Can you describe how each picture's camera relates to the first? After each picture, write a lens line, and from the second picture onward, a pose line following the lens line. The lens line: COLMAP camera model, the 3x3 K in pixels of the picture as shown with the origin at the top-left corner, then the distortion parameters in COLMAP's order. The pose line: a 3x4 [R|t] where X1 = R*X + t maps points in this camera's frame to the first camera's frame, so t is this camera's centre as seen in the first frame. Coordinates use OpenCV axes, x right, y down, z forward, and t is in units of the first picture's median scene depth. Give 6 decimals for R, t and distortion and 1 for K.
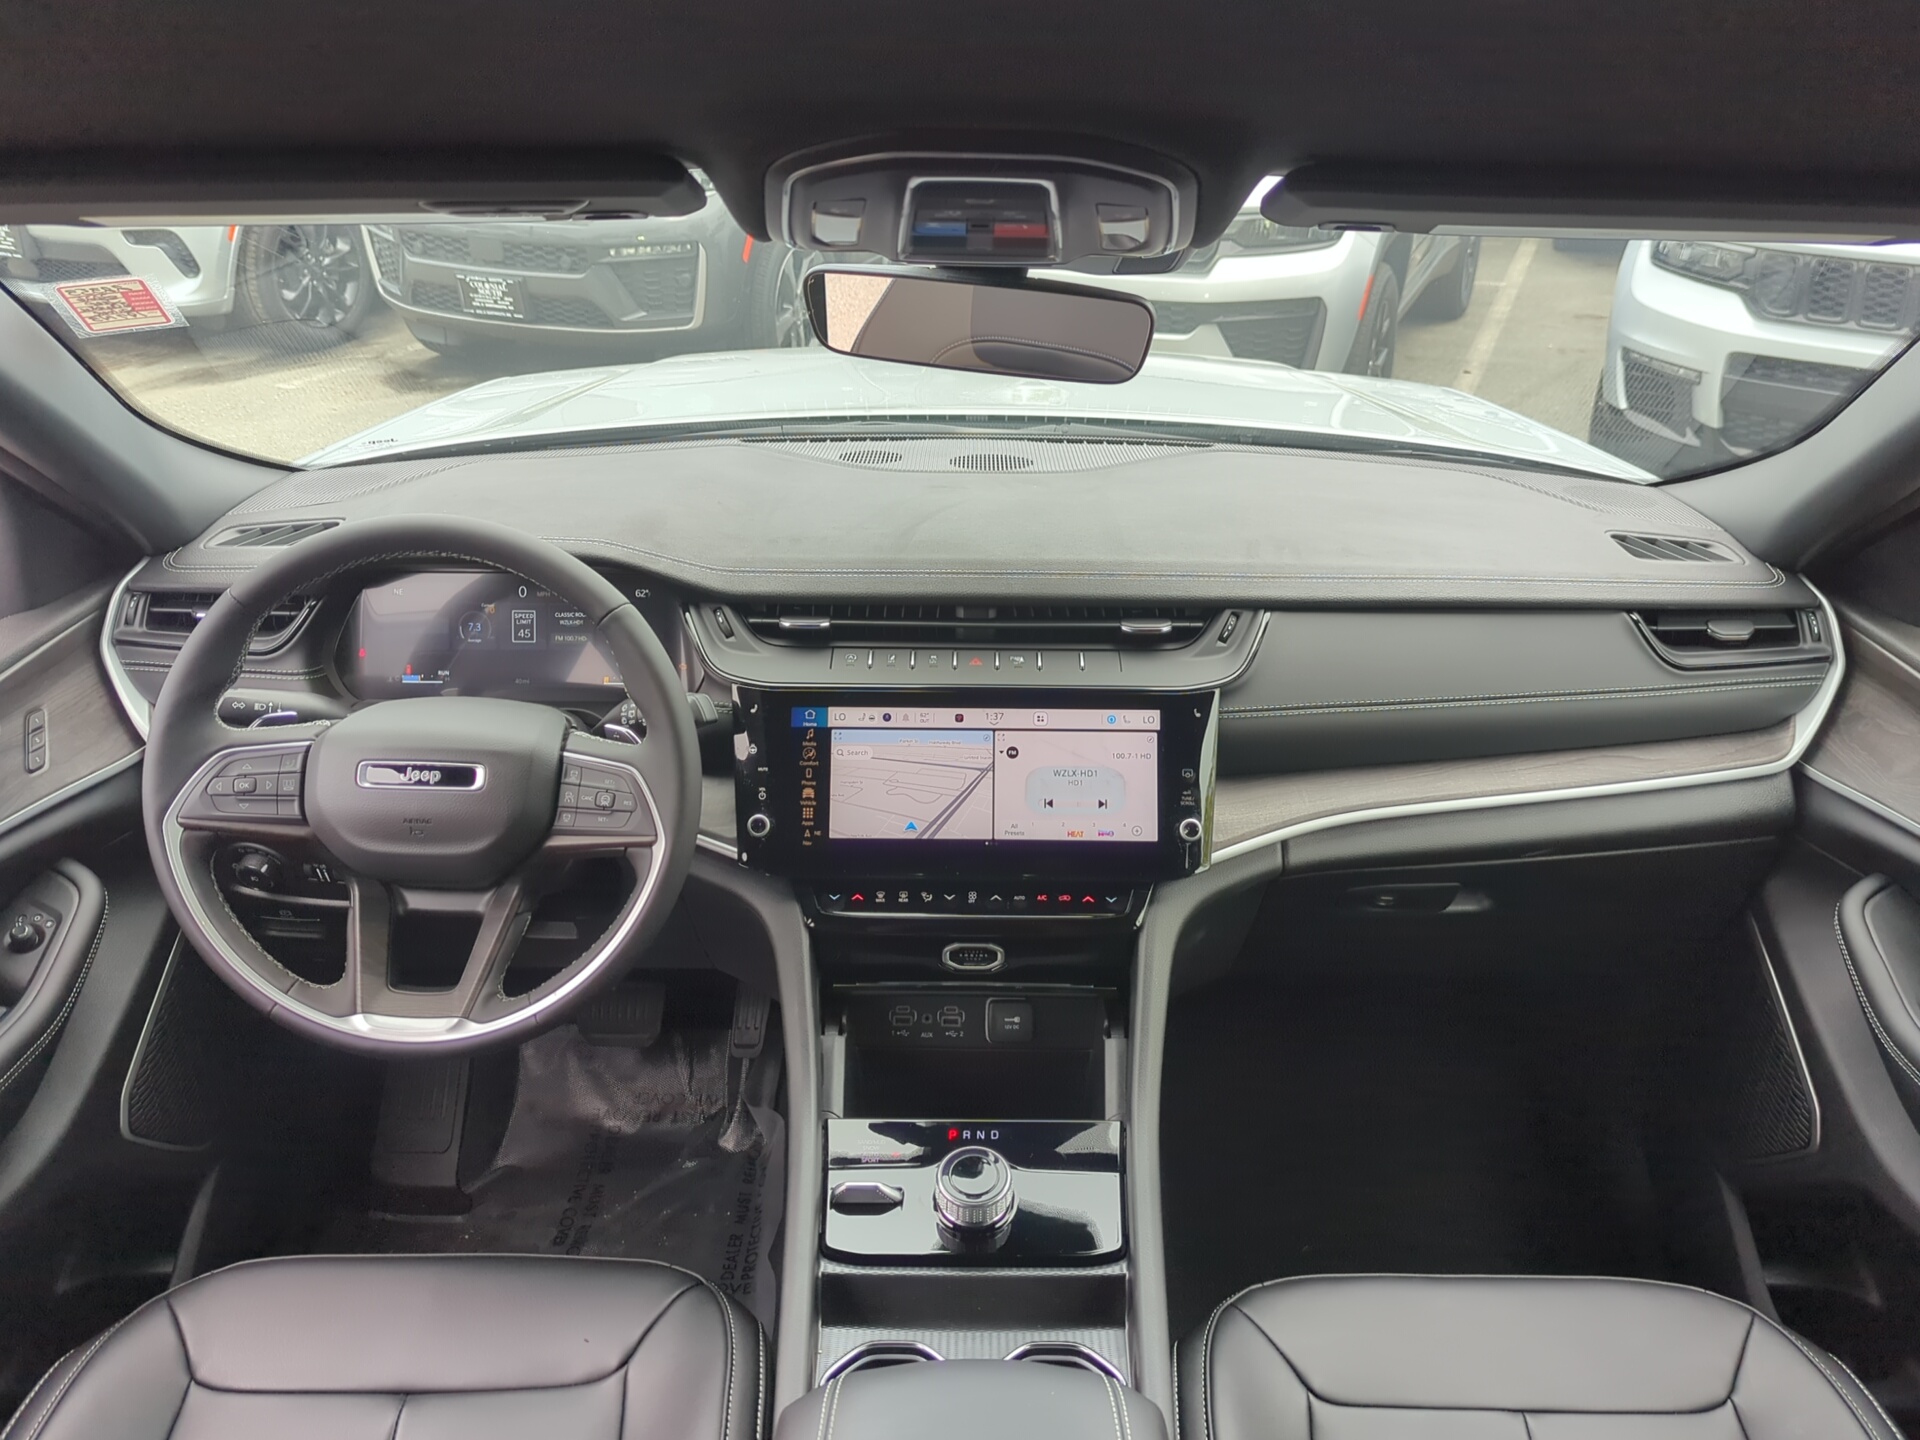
lens RADIAL K [[1553.6, 0, 978.0], [0, 1553.6, 694.9], [0, 0, 1]] dist [0.063095, -0.066740]
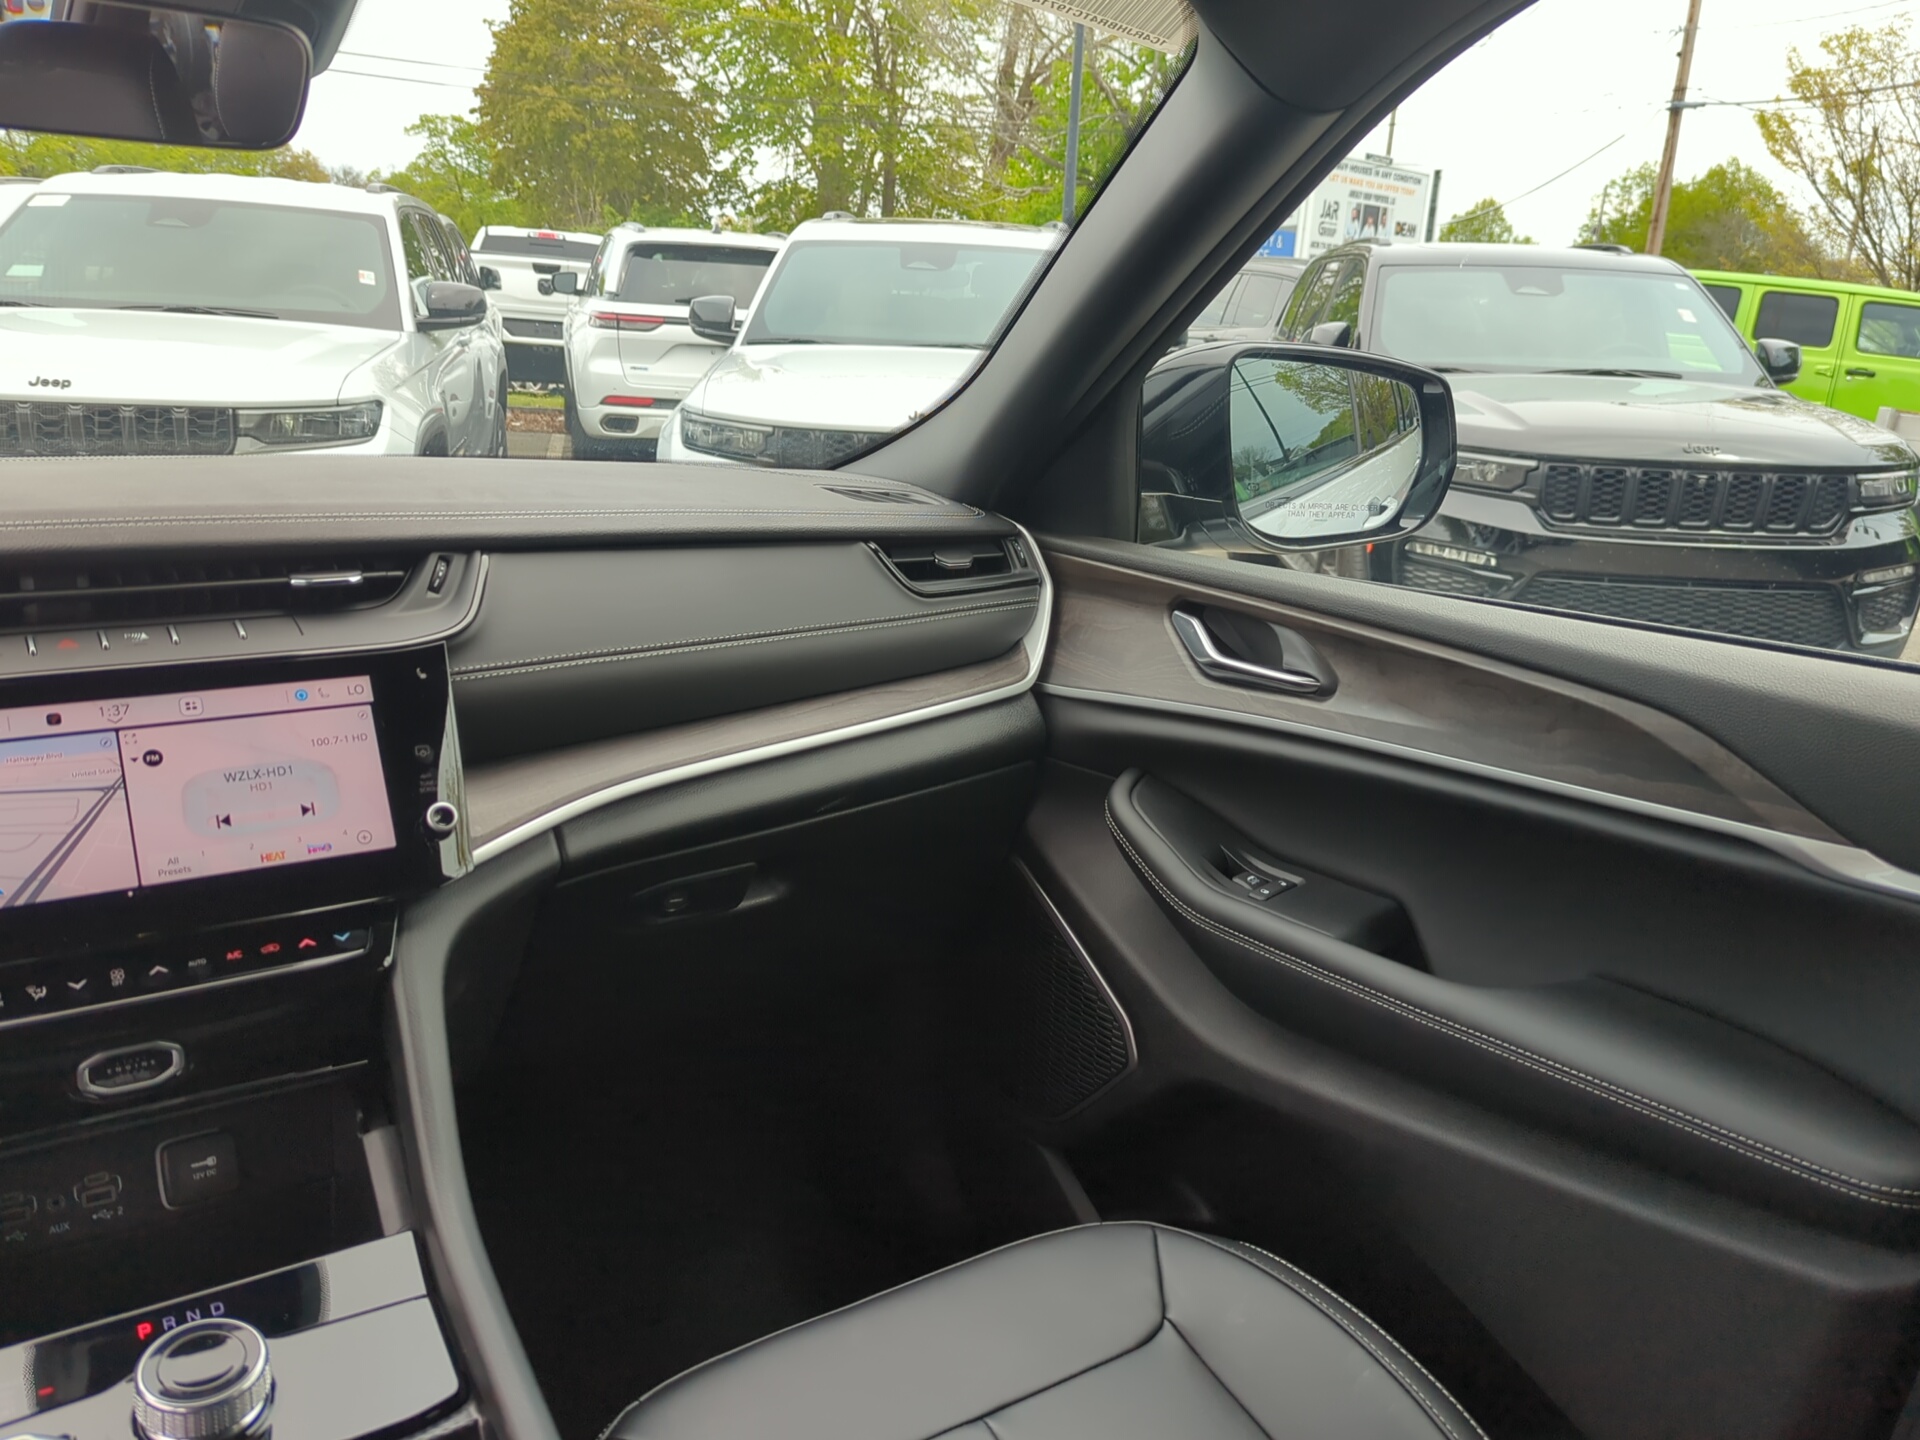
lens RADIAL K [[1553.6, 0, 991.0], [0, 1553.6, 686.2], [0, 0, 1]] dist [0.063095, -0.066740]
pose [[0.819445, -0.111834, 0.562142, -0.061111], [0.206421, 0.972549, -0.107423, 0.156862], [-0.534697, 0.204065, 0.820034, 0.225090]]
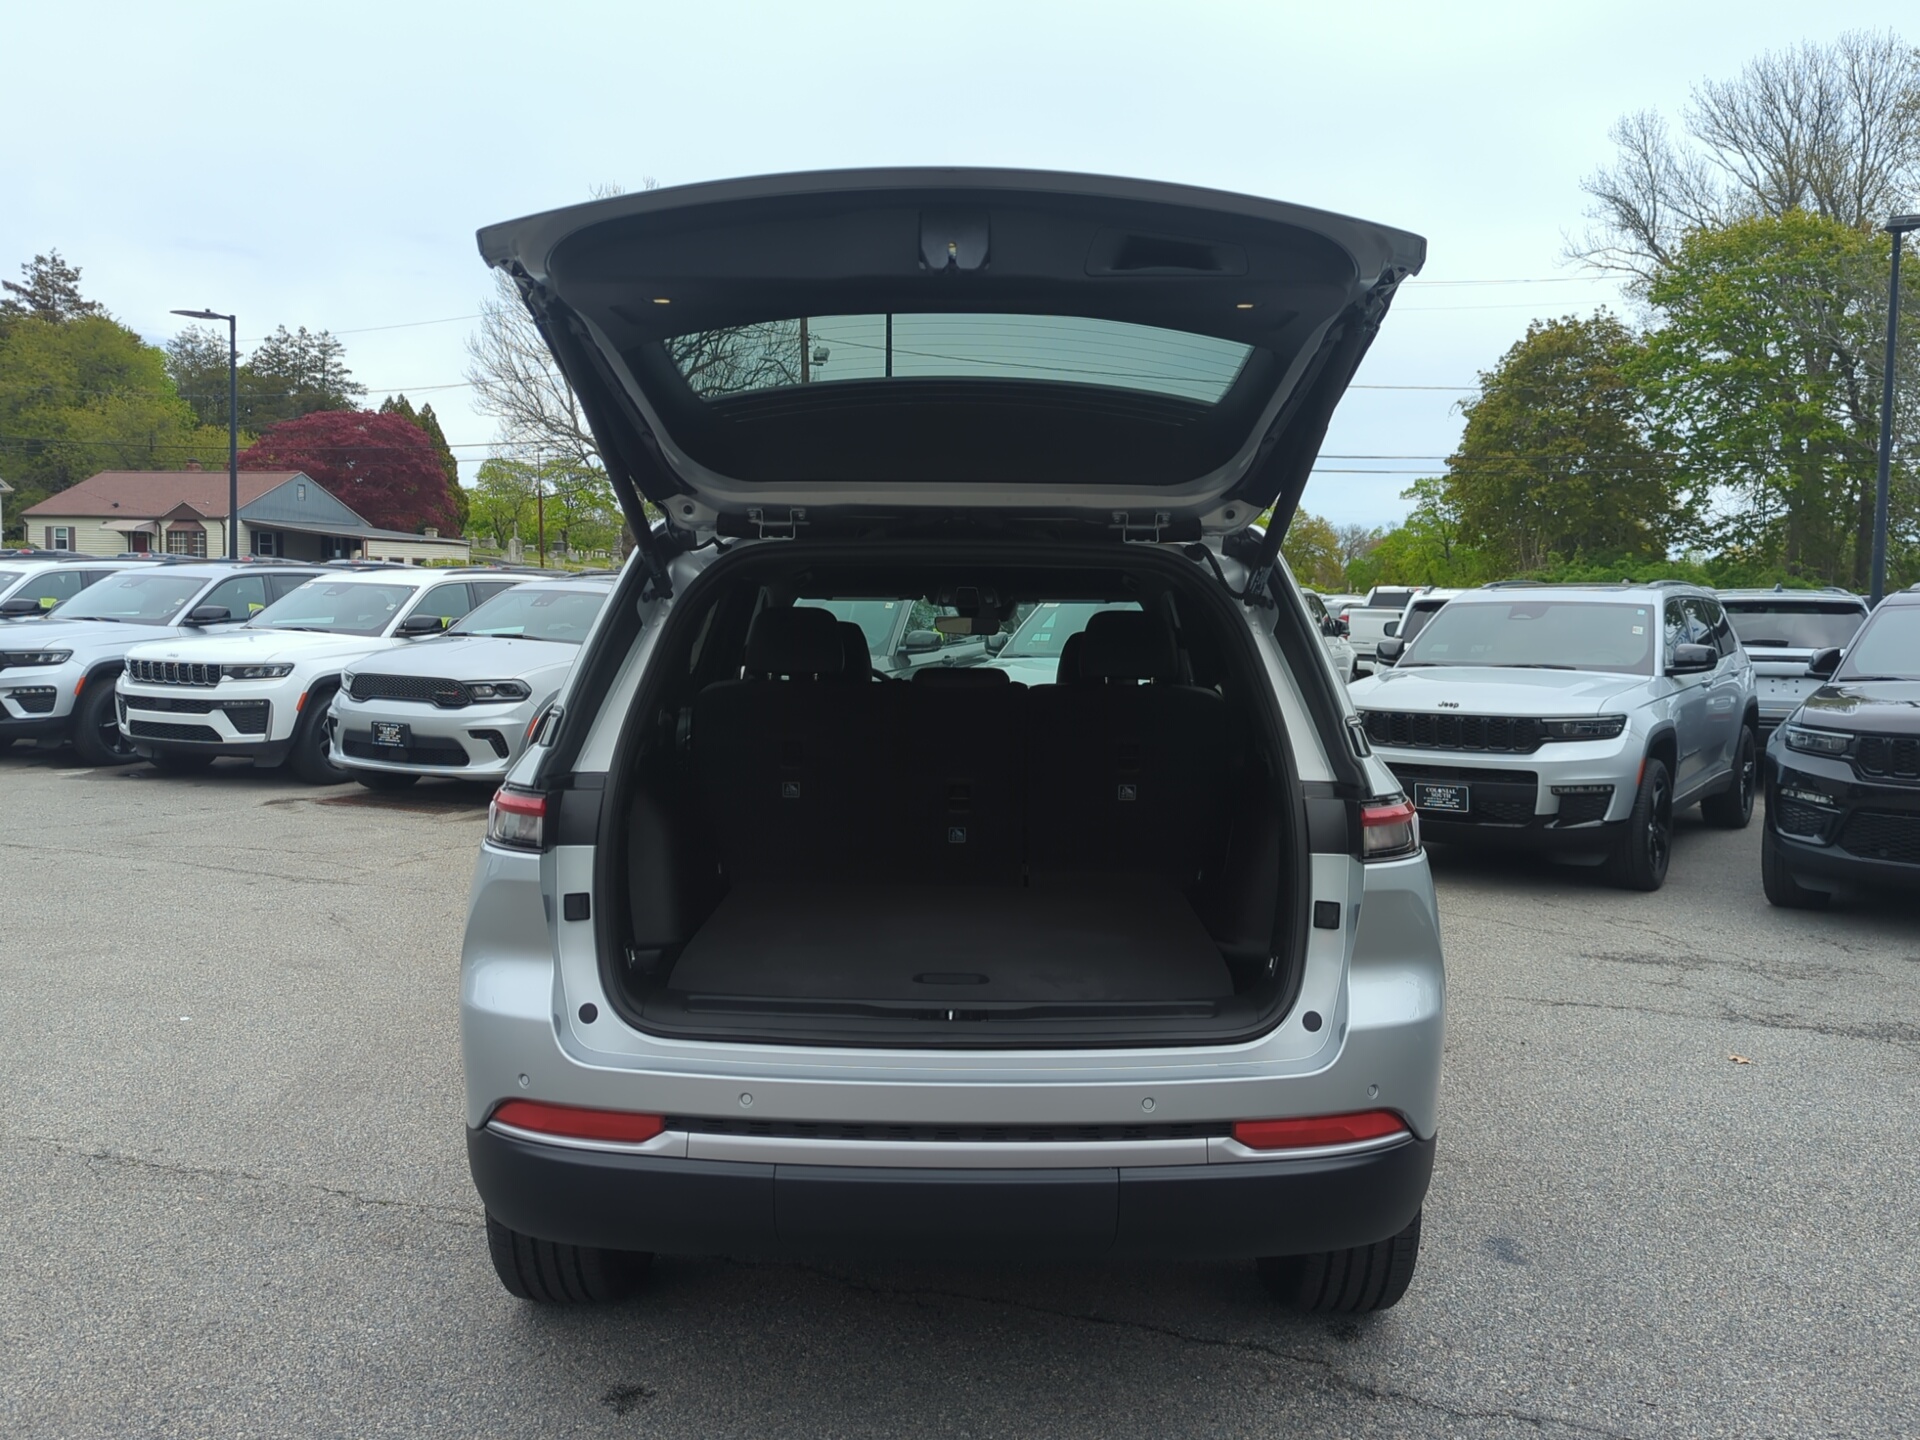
lens RADIAL K [[1553.6, 0, 975.4], [0, 1553.6, 691.0], [0, 0, 1]] dist [0.063095, -0.066740]
pose [[0.999982, 0.000022, -0.006017, 0.087694], [-0.002254, 0.928494, -0.371341, 1.444503], [0.005579, 0.371348, 0.928477, -2.819537]]
